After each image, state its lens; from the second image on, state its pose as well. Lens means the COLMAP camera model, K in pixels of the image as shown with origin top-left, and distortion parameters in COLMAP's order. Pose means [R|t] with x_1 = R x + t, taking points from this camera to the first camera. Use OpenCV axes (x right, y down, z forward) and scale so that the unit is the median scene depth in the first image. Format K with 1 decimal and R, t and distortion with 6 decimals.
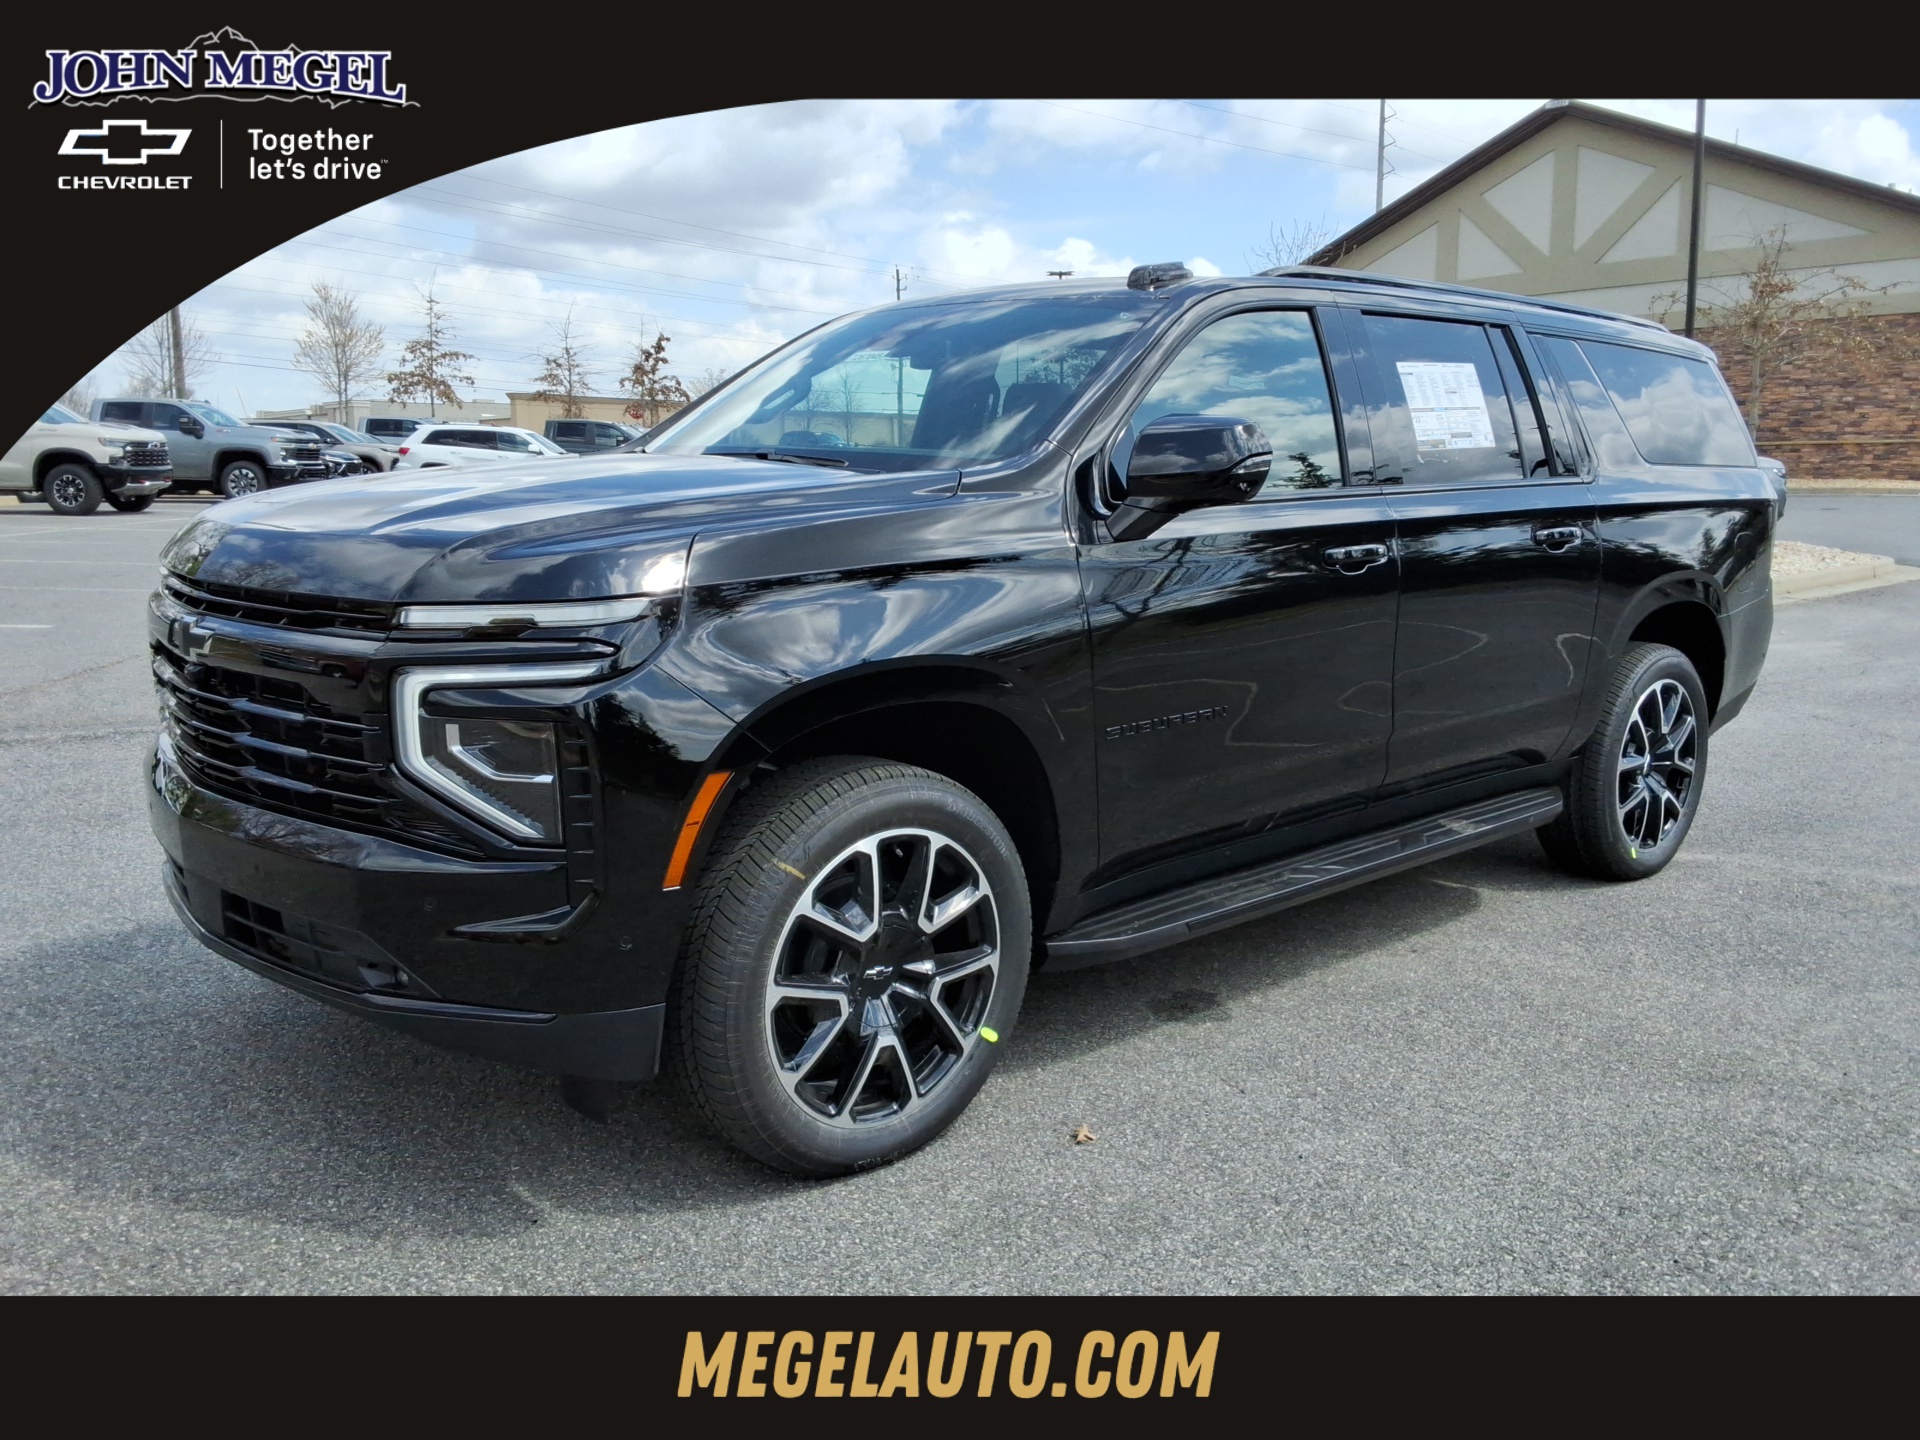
lens RADIAL K [[1547.3, 0, 969.1], [0, 1547.3, 715.0], [0, 0, 1]] dist [0.089831, -0.129547]
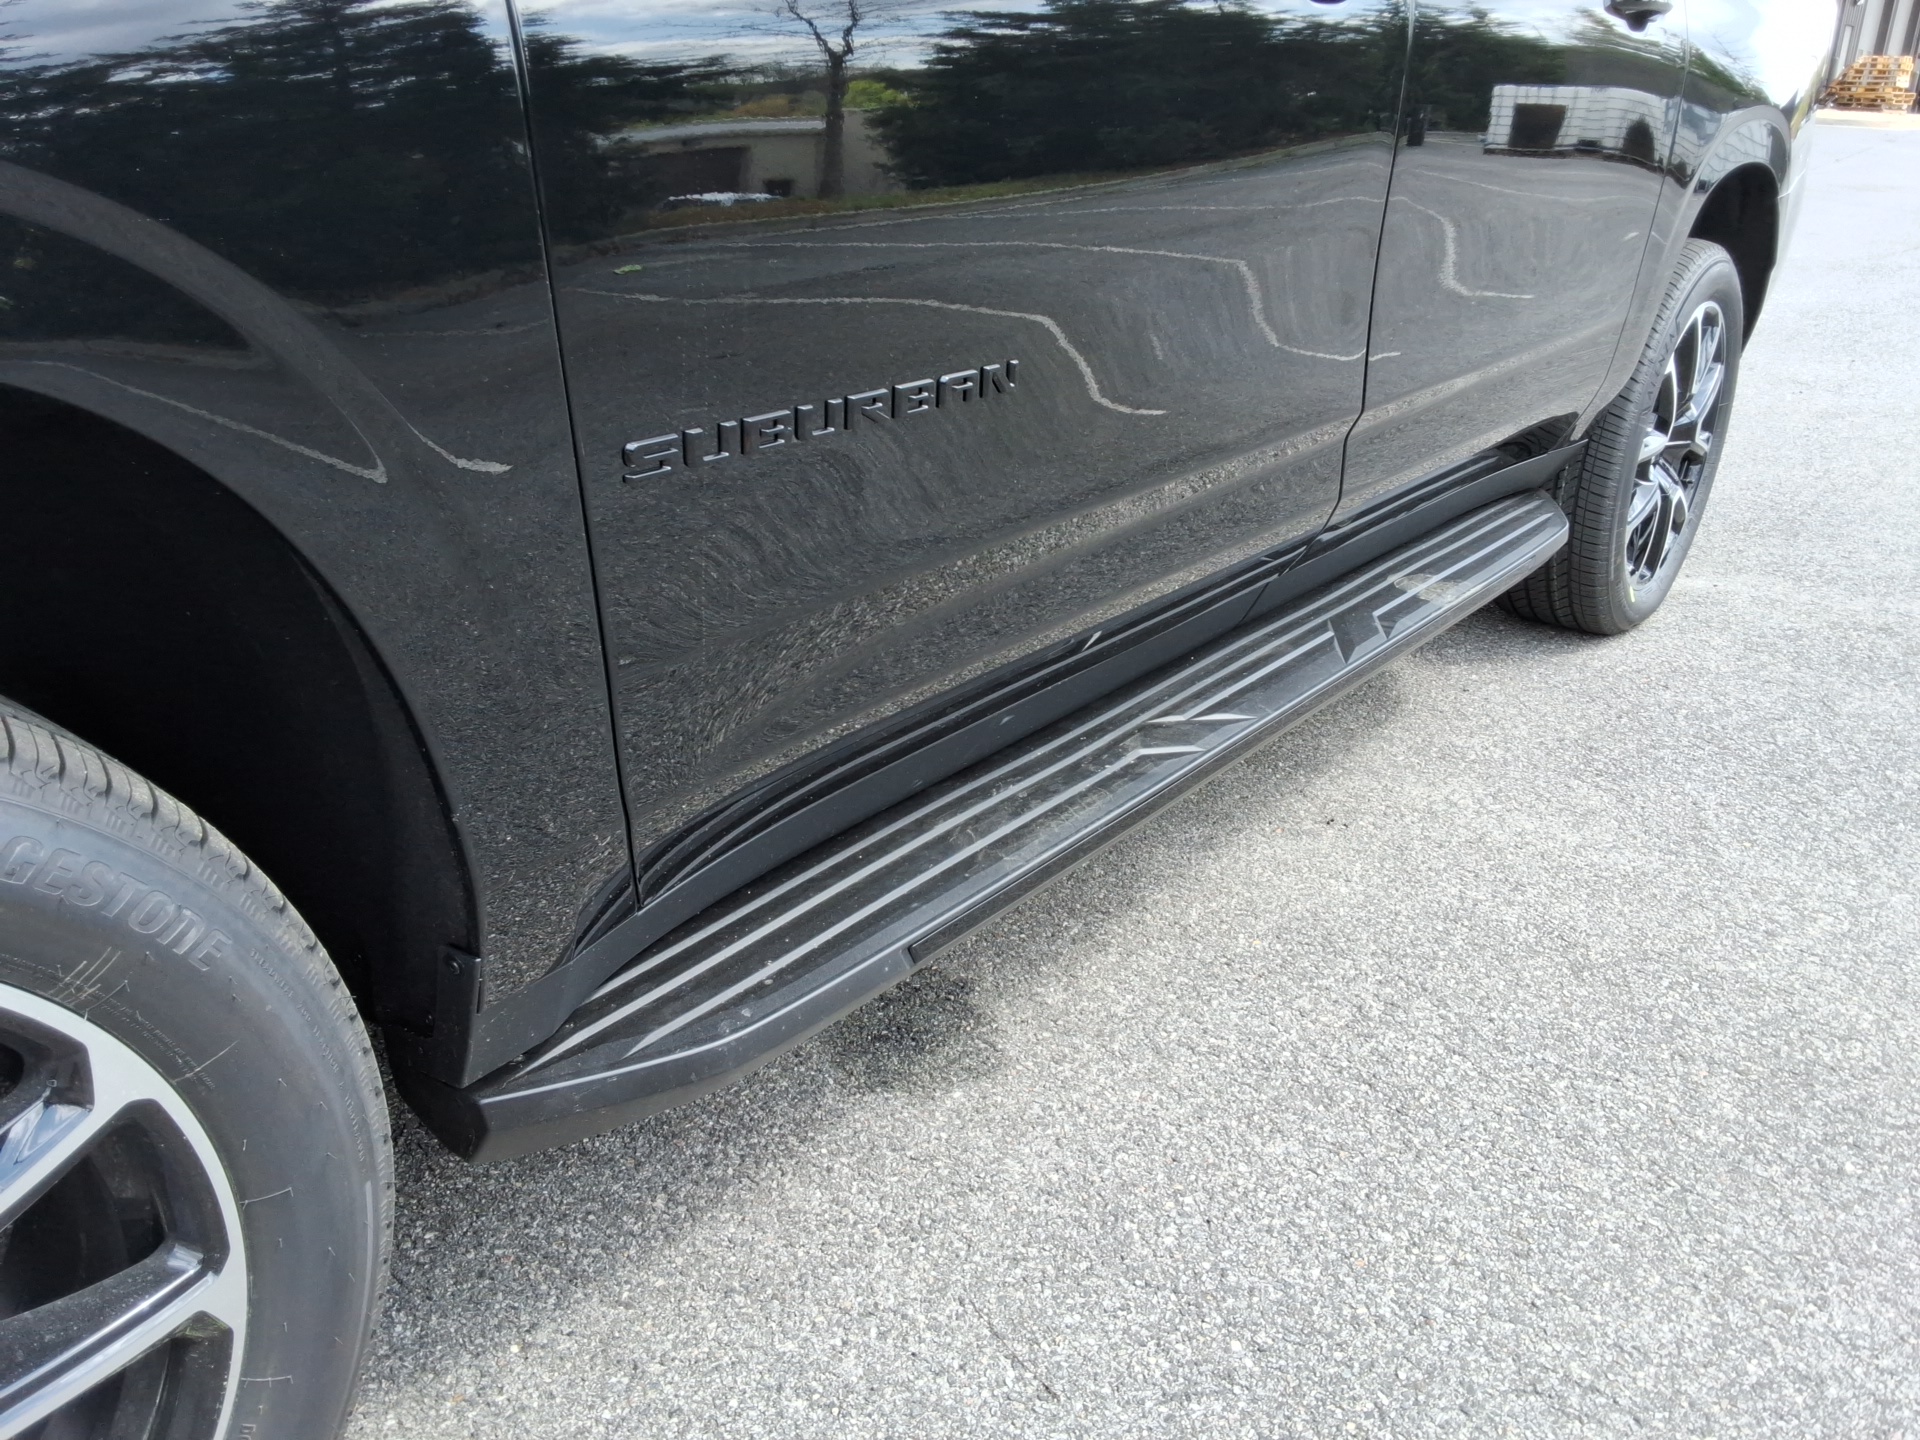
lens RADIAL K [[1547.3, 0, 977.8], [0, 1547.3, 700.0], [0, 0, 1]] dist [0.089831, -0.129547]
pose [[0.984481, -0.037502, 0.171439, 0.091116], [-0.001197, 0.975442, 0.220253, -0.008265], [-0.175489, -0.217040, 0.960259, 0.619386]]
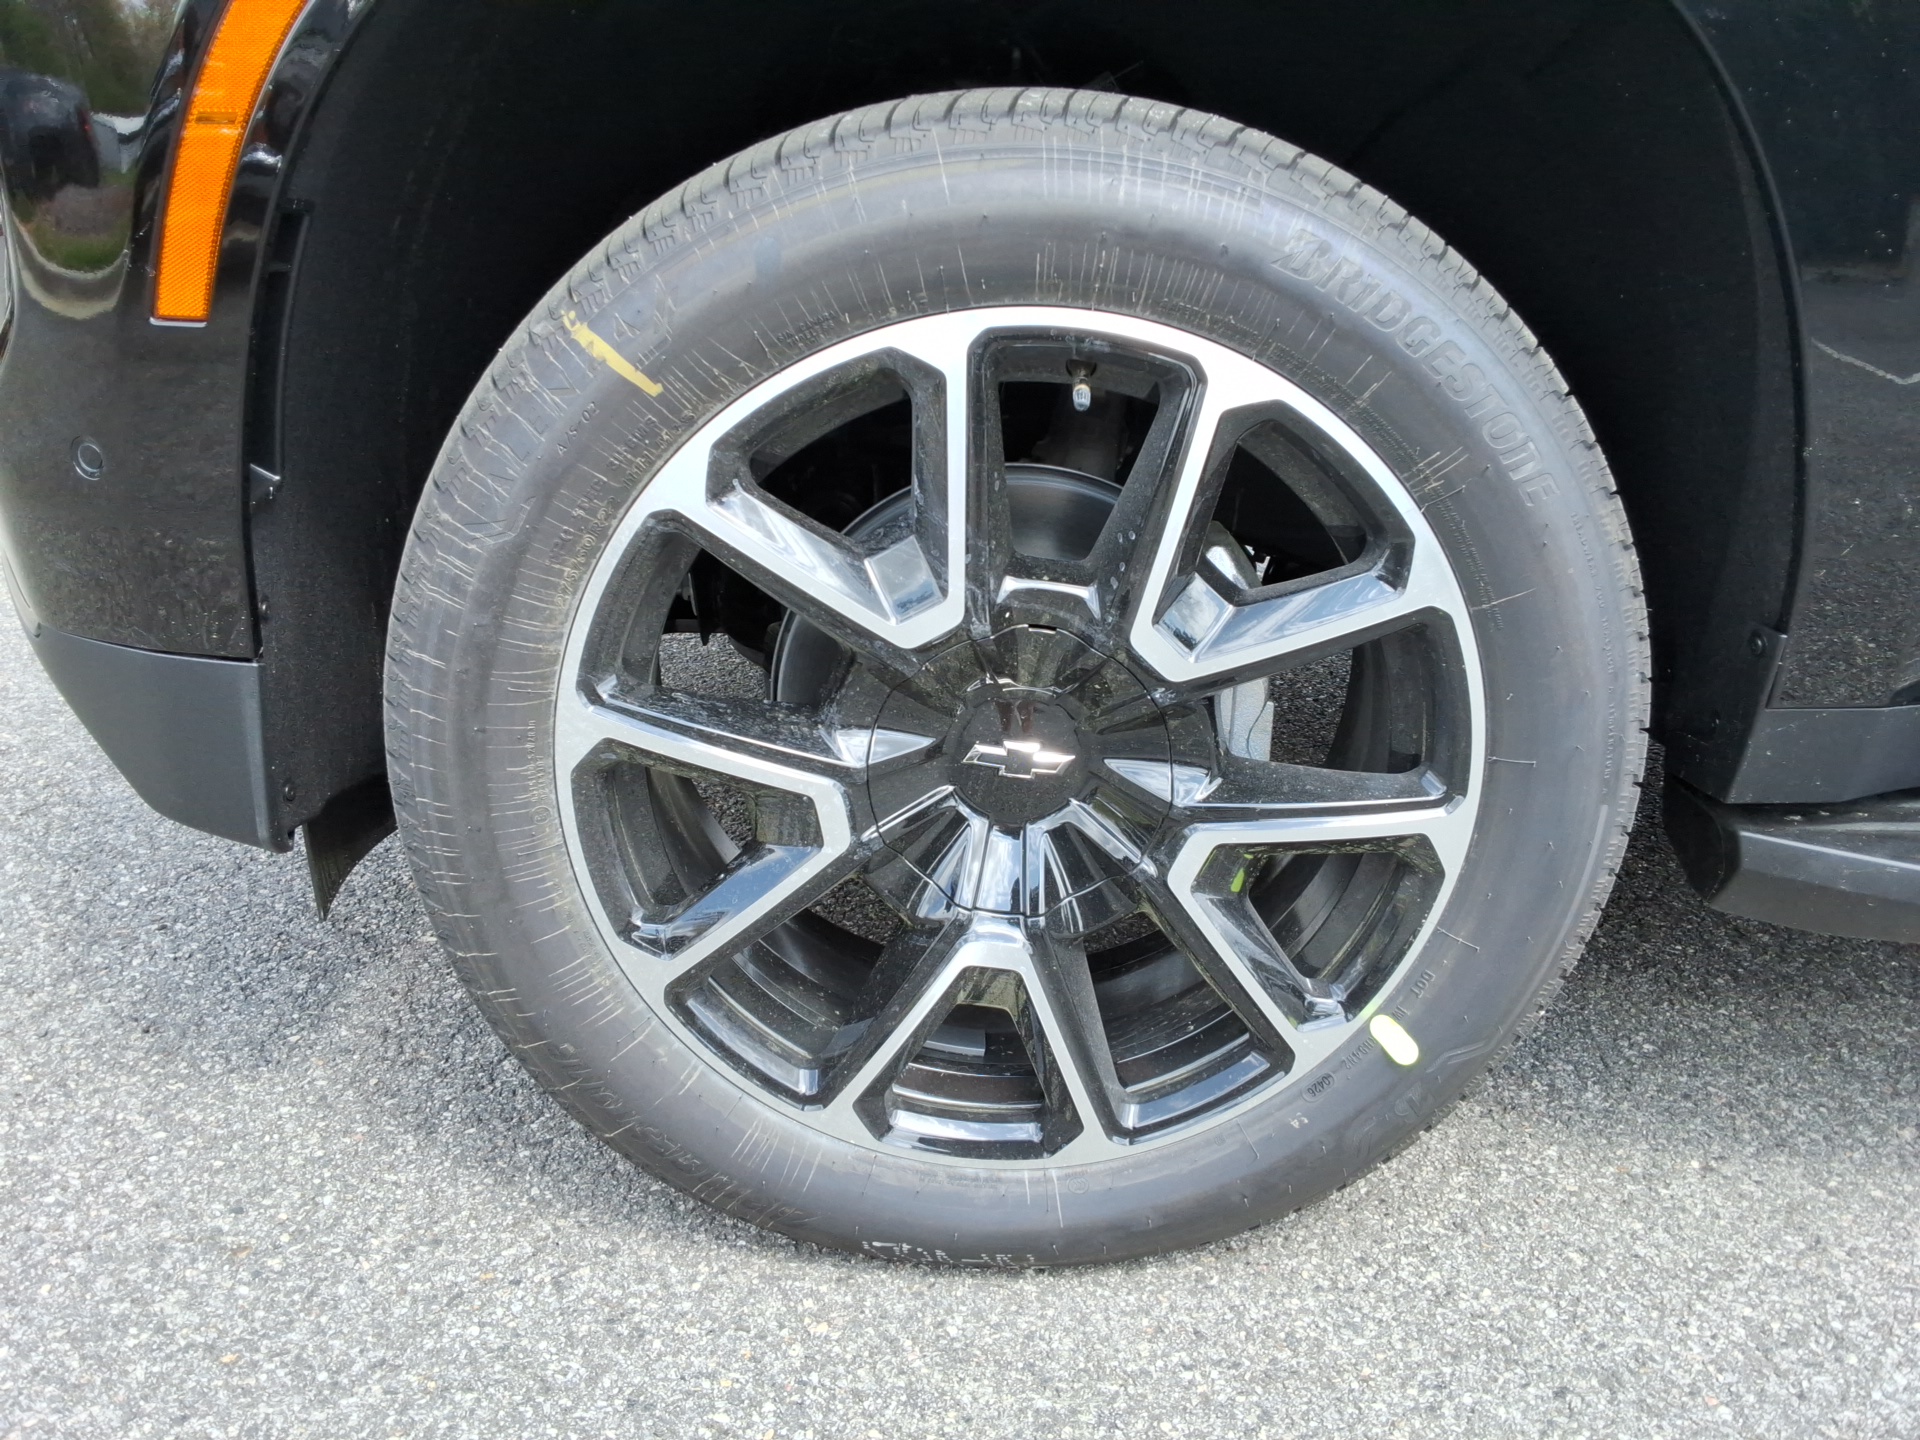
lens RADIAL K [[1547.3, 0, 973.2], [0, 1547.3, 719.1], [0, 0, 1]] dist [0.089831, -0.129547]
pose [[0.744200, 0.238044, -0.624101, 0.116066], [-0.130240, 0.968122, 0.213957, 0.070212], [0.655137, -0.077944, 0.751479, 0.599951]]
